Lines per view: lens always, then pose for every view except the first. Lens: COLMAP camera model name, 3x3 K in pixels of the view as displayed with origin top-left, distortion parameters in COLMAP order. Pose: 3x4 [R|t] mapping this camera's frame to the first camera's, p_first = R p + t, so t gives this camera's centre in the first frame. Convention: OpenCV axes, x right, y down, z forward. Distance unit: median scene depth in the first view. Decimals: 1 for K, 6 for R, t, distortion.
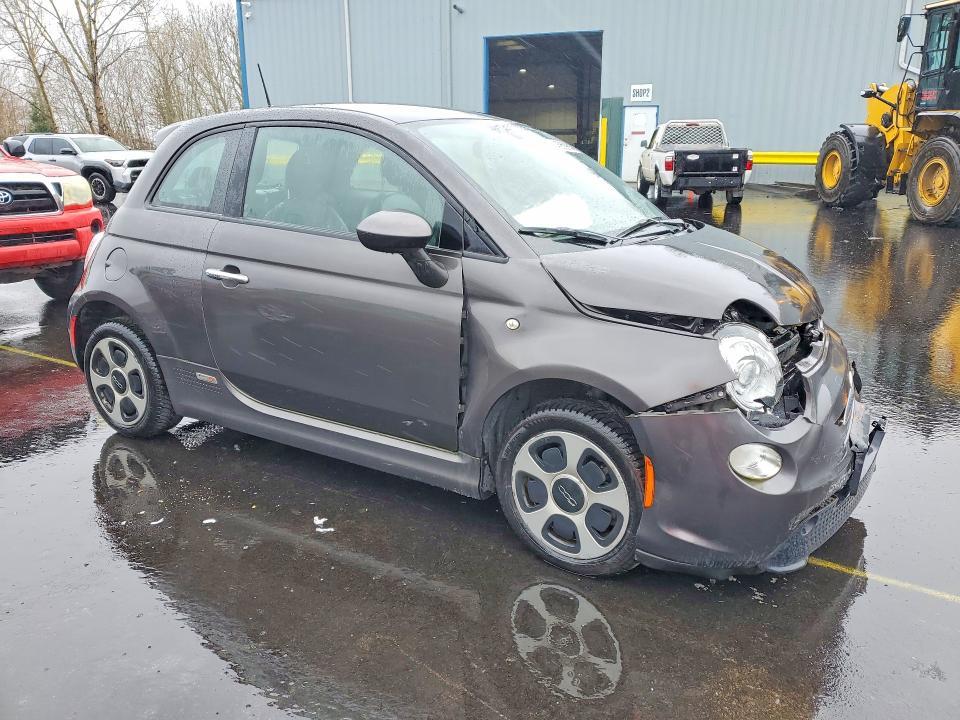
lens RADIAL K [[762.8, 0, 483.6], [0, 762.8, 364.3], [0, 0, 1]] dist [0.053804, -0.011868]
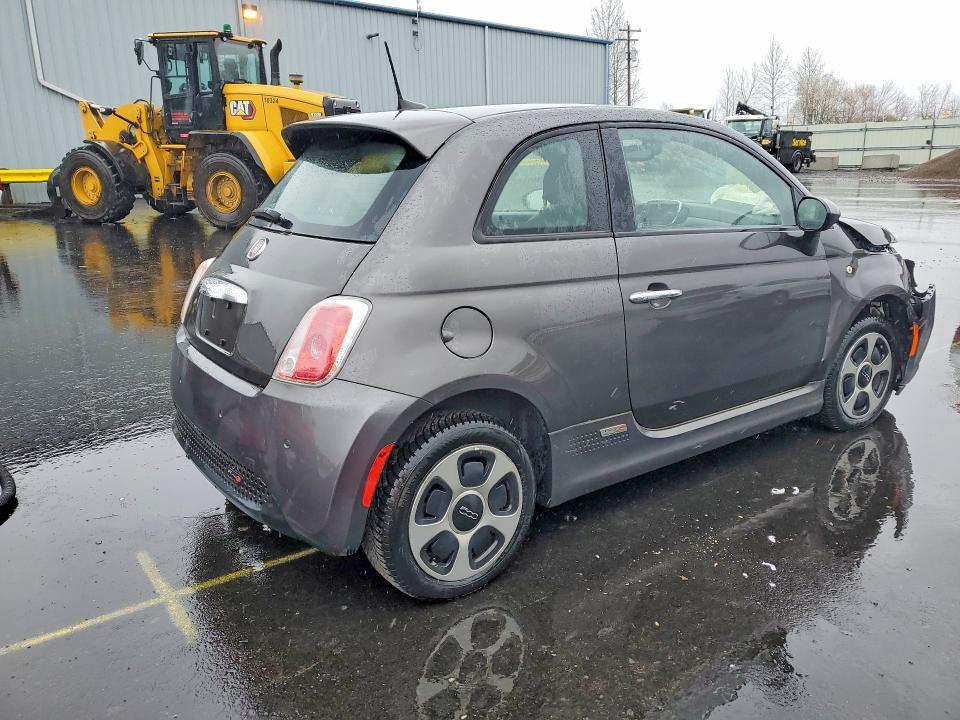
lens RADIAL K [[762.8, 0, 483.2], [0, 762.8, 351.4], [0, 0, 1]] dist [0.053804, -0.011868]
pose [[0.363435, -0.234913, 0.901516, -1.008026], [0.270623, 0.952580, 0.139121, -0.191073], [-0.891447, 0.193410, 0.409773, 0.691162]]
